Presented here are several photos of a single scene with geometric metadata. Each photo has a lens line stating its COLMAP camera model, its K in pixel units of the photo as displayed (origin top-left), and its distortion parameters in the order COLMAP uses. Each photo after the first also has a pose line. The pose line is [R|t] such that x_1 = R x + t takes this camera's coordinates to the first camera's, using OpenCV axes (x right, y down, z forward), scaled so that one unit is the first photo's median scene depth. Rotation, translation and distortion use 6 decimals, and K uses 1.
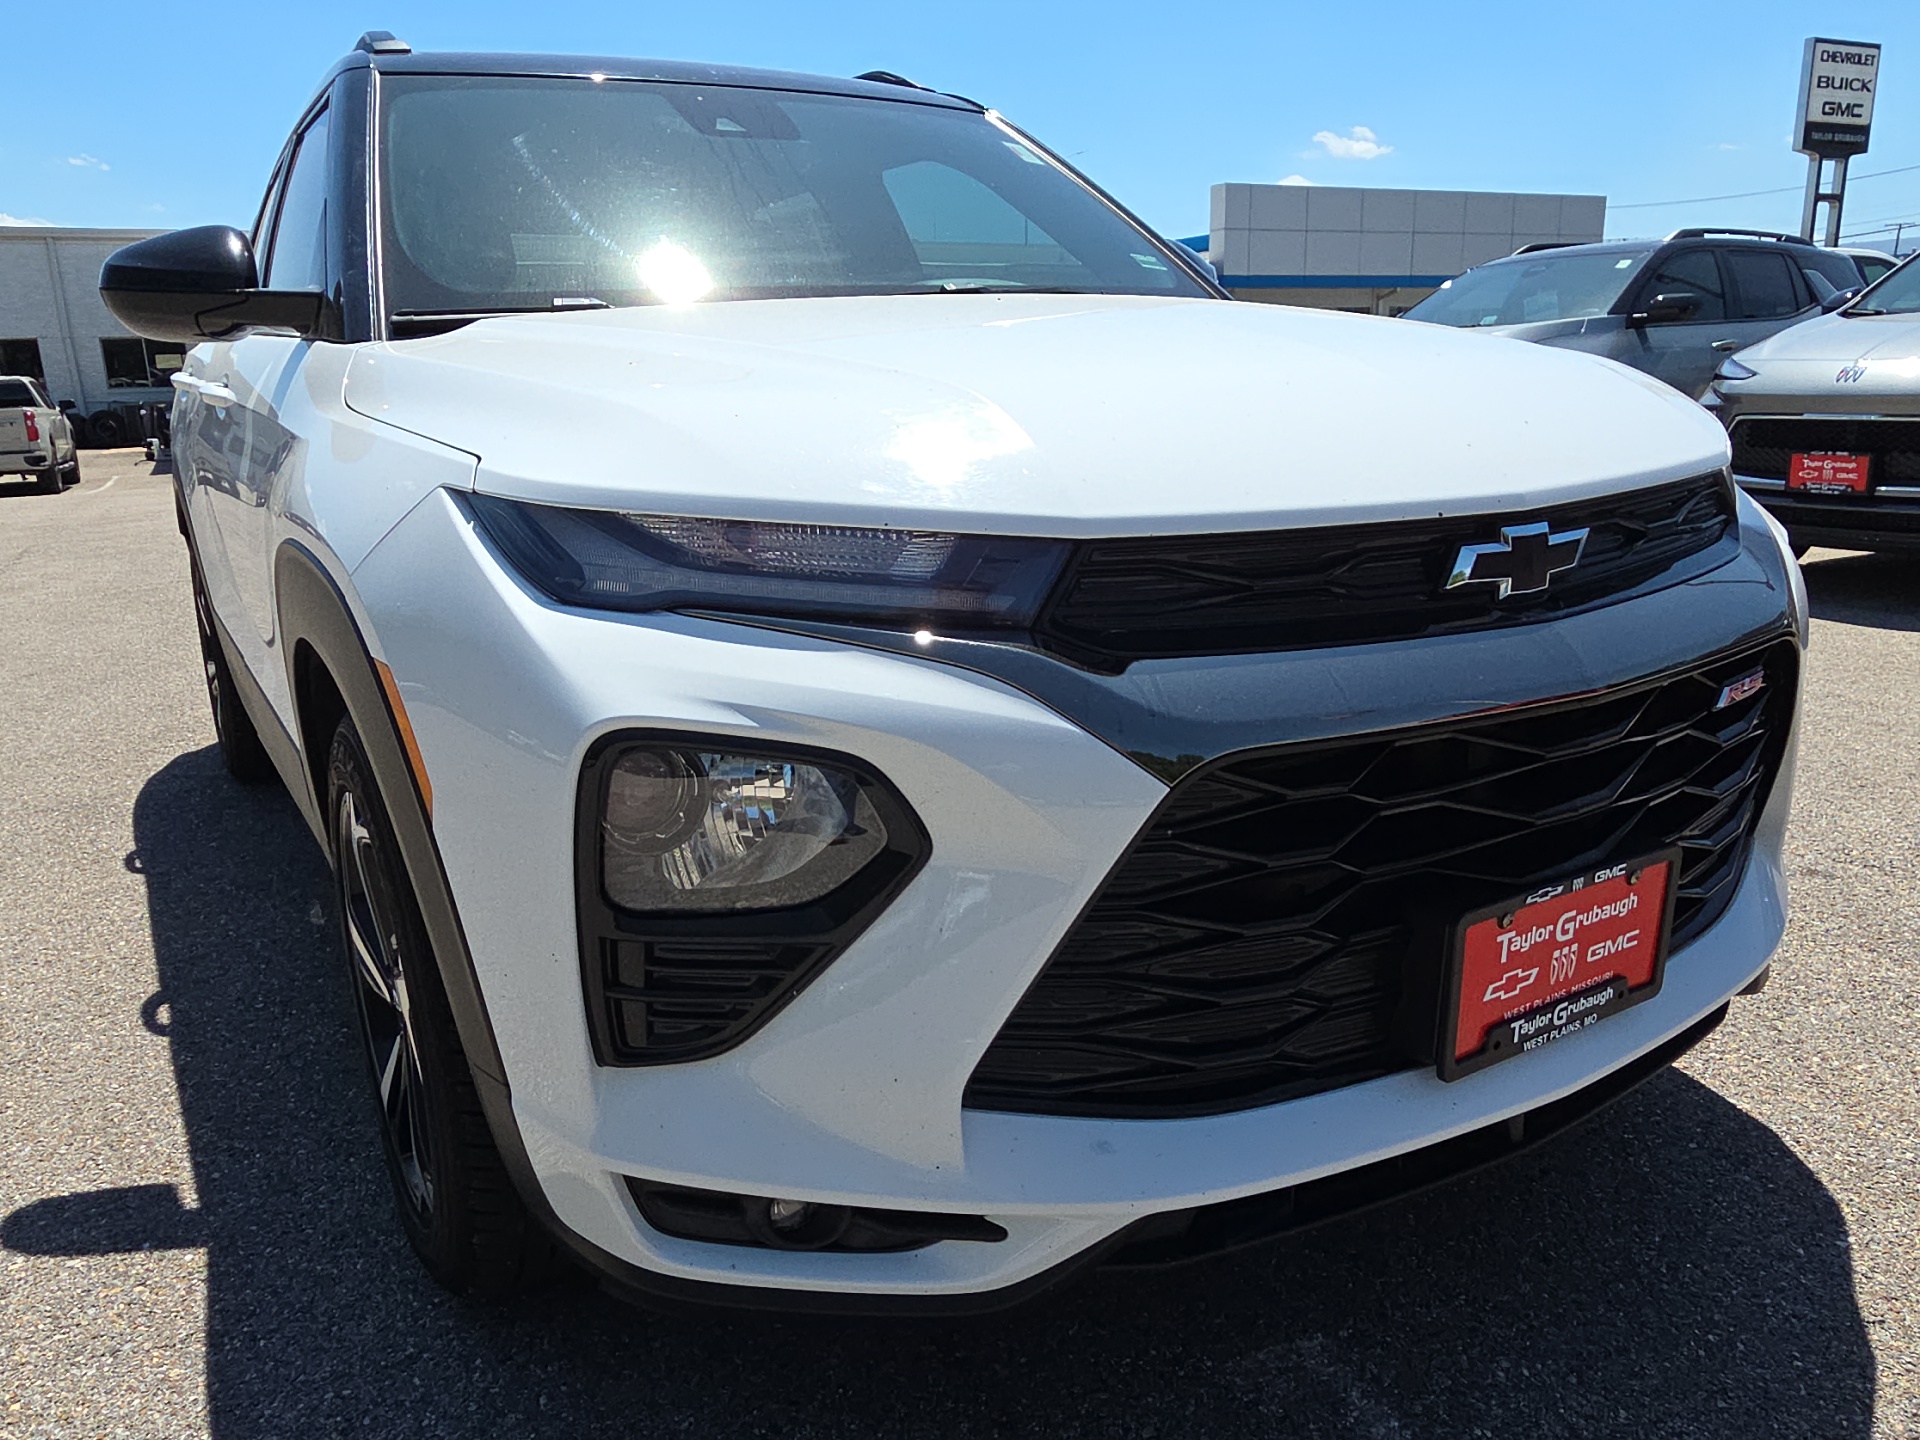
lens RADIAL K [[1405.1, 0, 954.9], [0, 1405.1, 707.6], [0, 0, 1]] dist [0.005769, 0.003878]
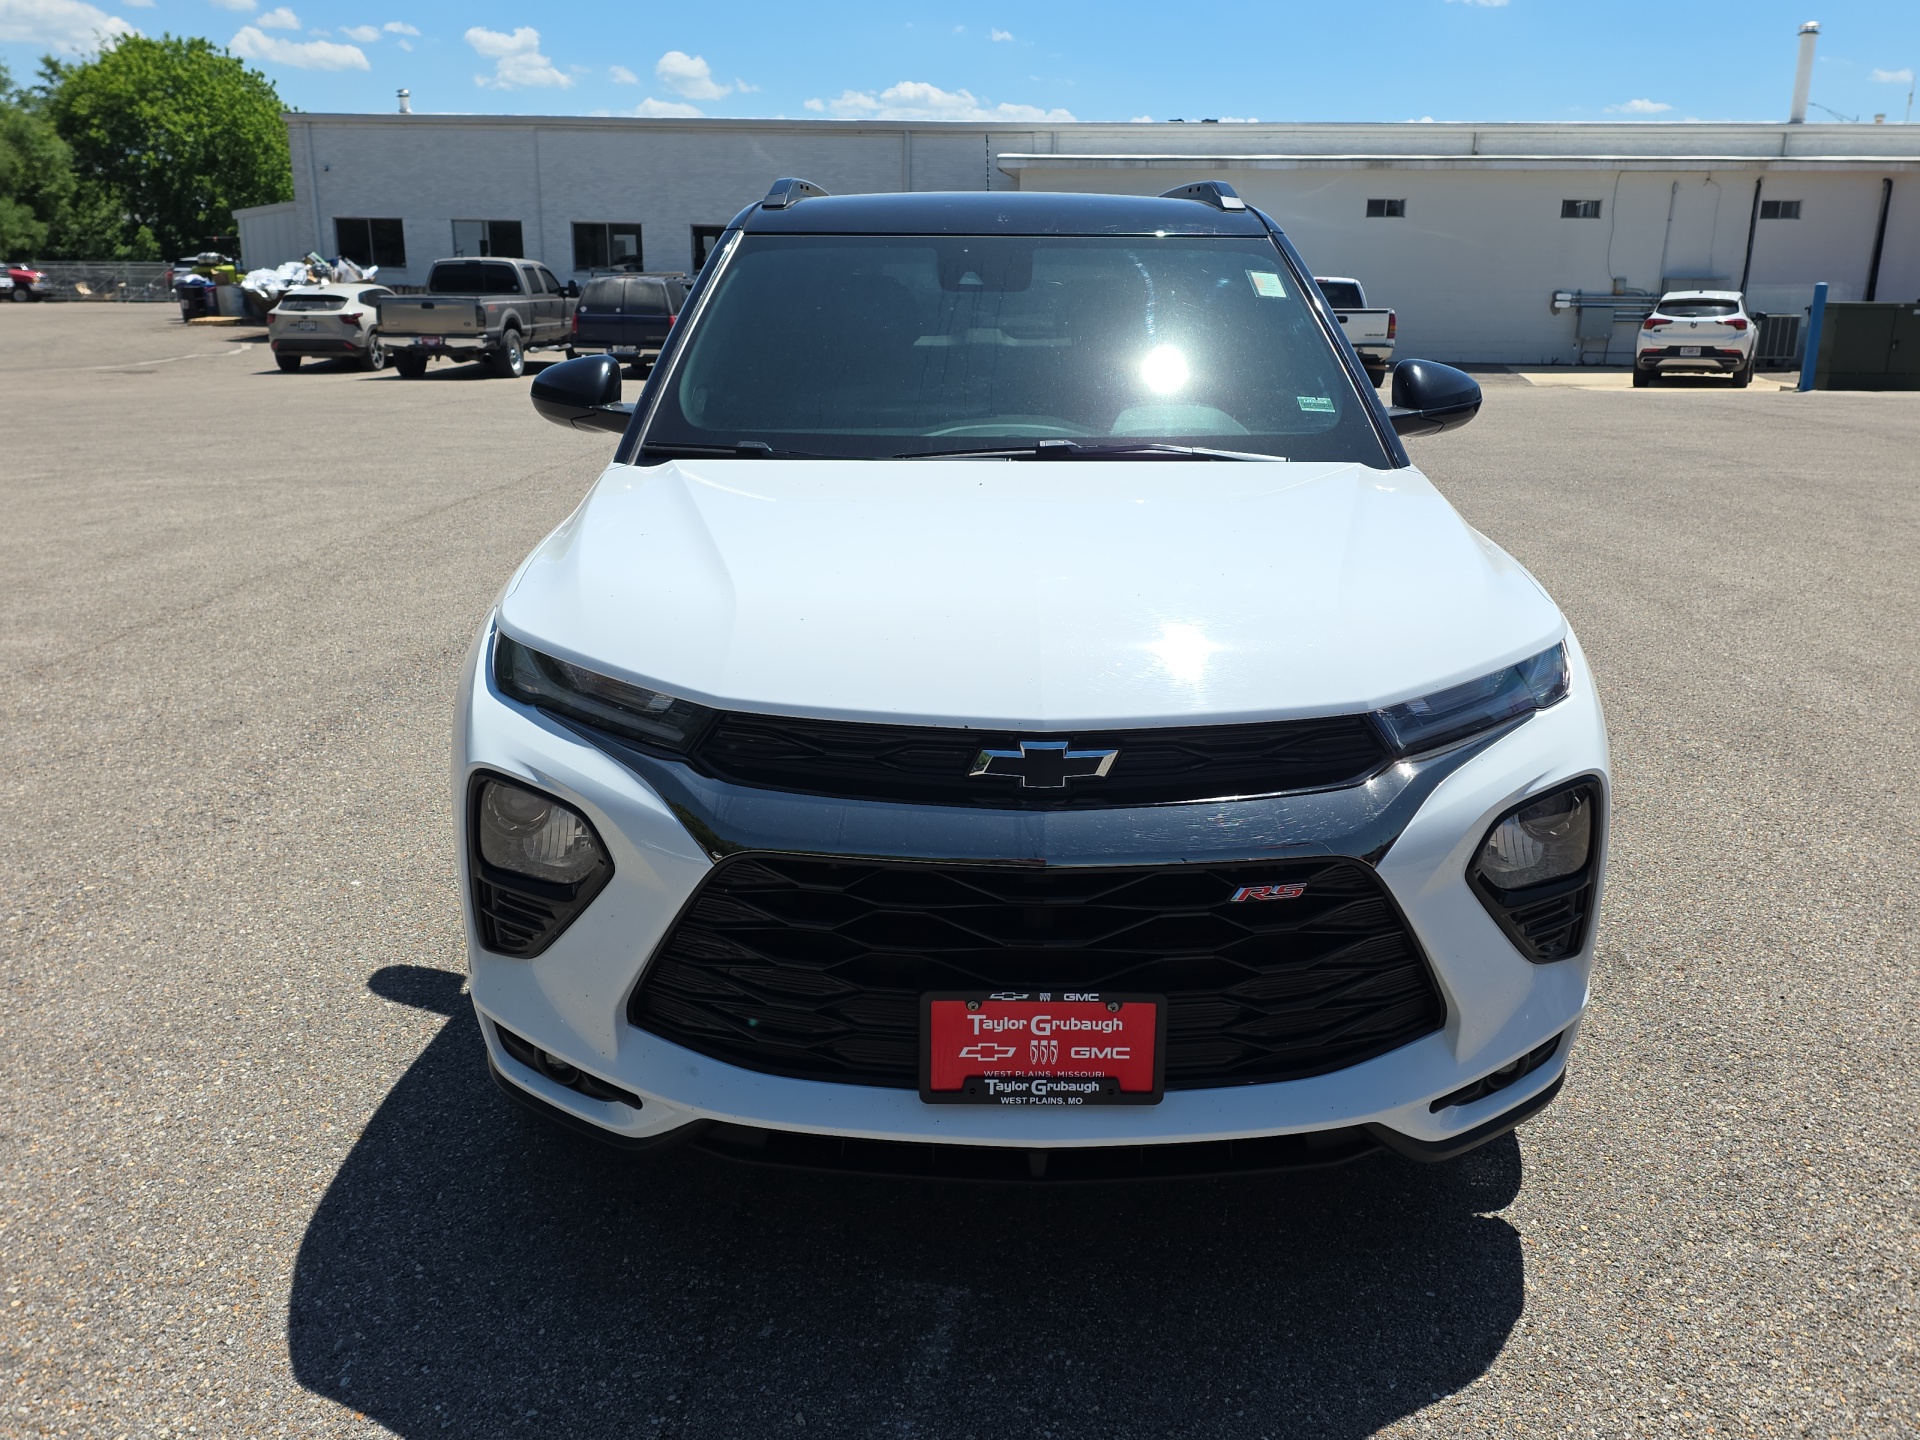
lens RADIAL K [[1586.9, 0, 960.3], [0, 1586.9, 676.3], [0, 0, 1]] dist [0.122512, -0.145536]
pose [[0.861249, 0.166608, -0.480096, 1.081102], [-0.157303, 0.985733, 0.059892, -0.274928], [0.483225, 0.023939, 0.875169, -0.454224]]
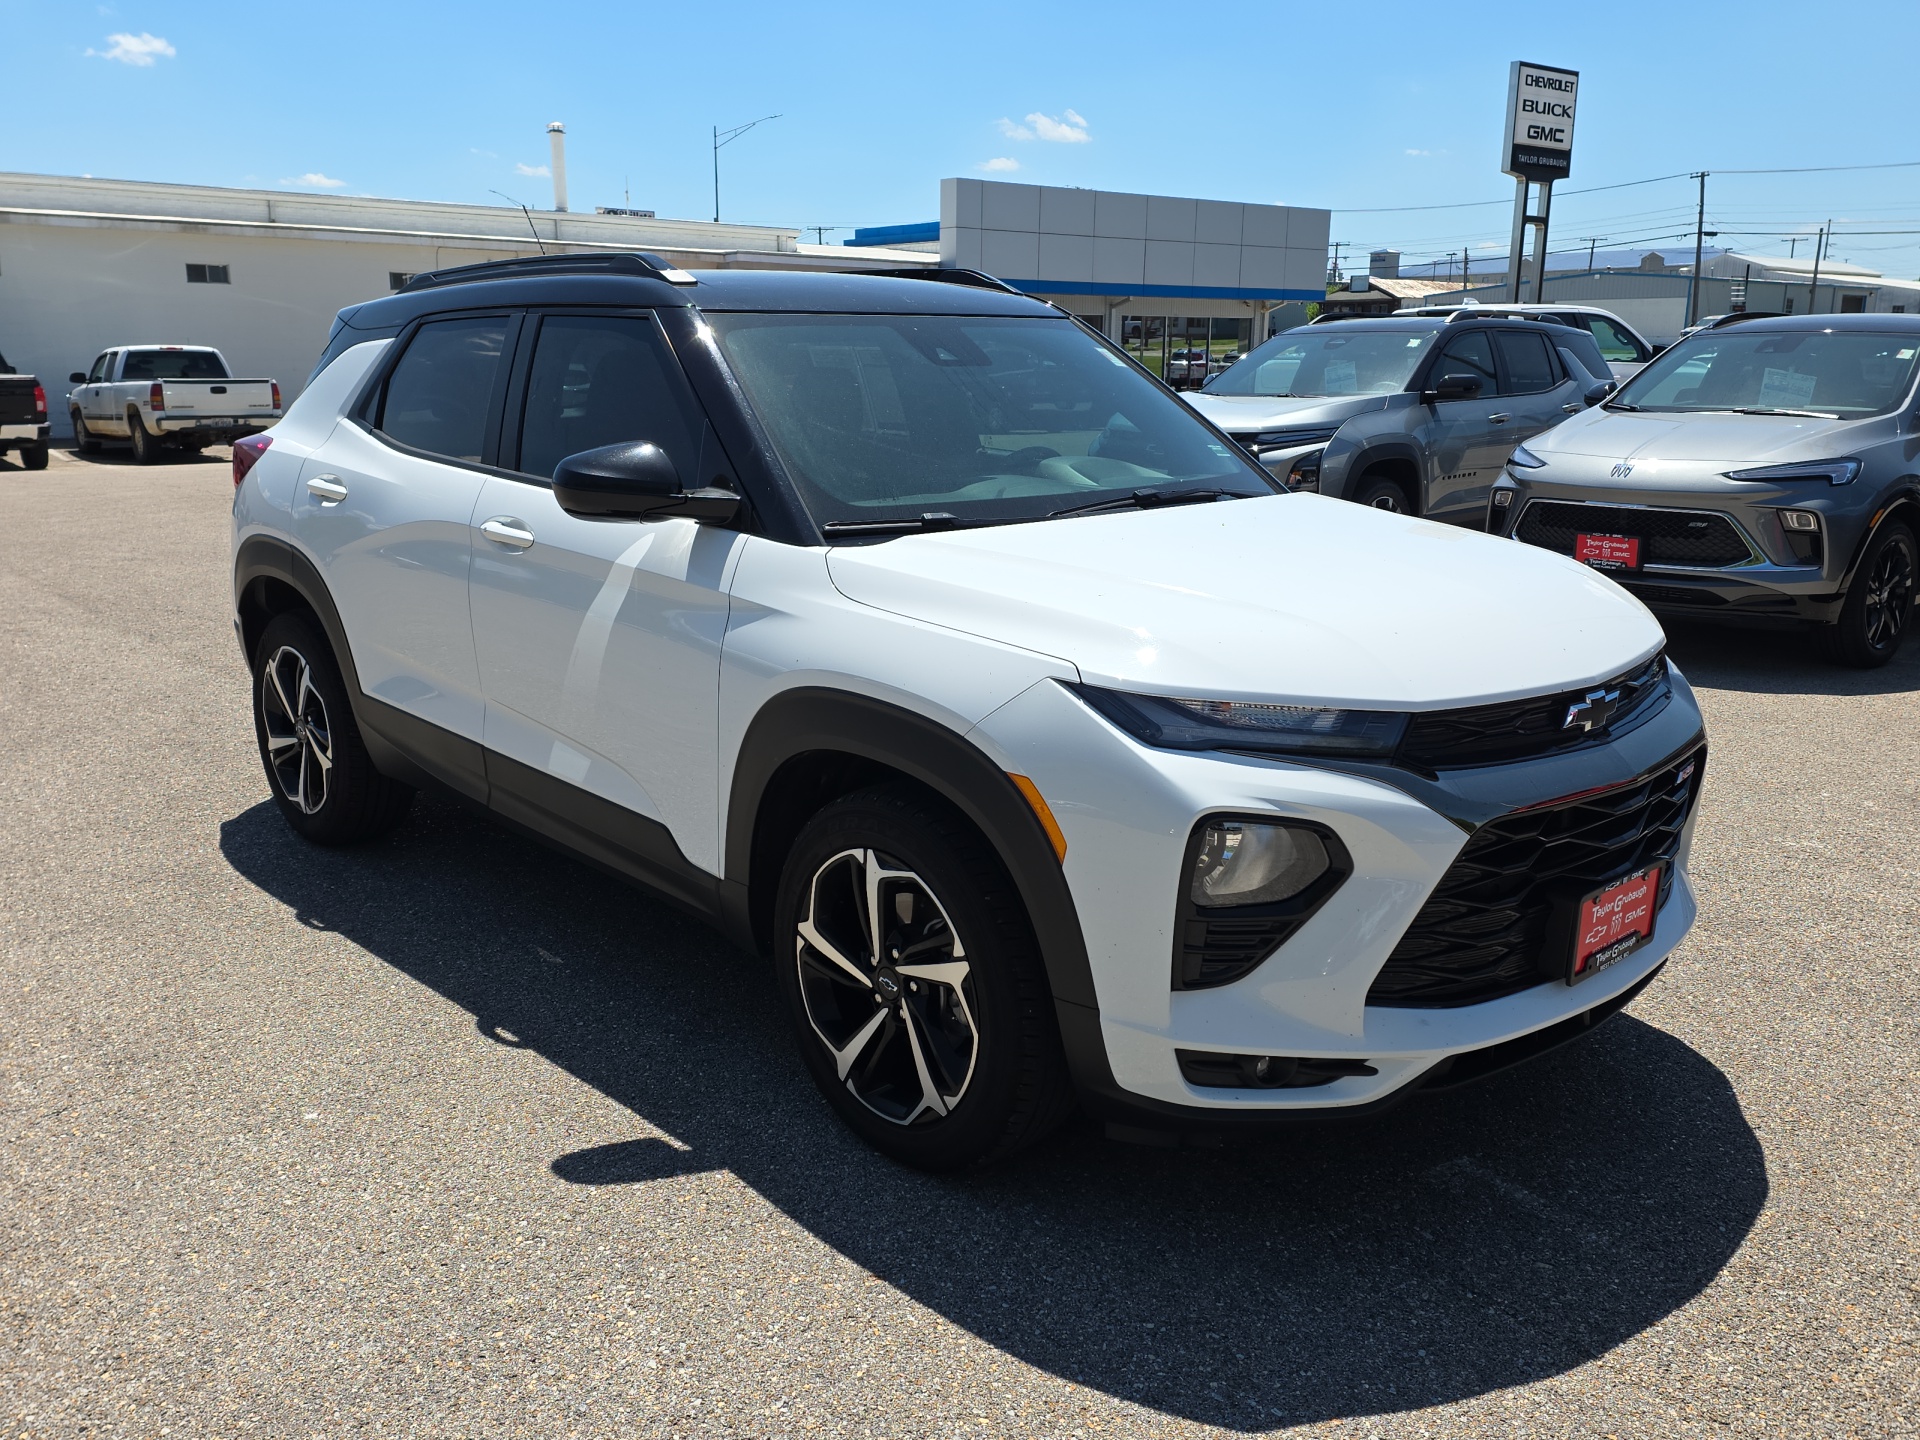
lens RADIAL K [[1586.9, 0, 960.3], [0, 1586.9, 676.3], [0, 0, 1]] dist [0.122512, -0.145536]
pose [[0.977462, -0.007224, 0.210989, -0.890514], [0.014713, 0.999315, -0.033946, -0.089156], [-0.210600, 0.036286, 0.976899, -0.950811]]
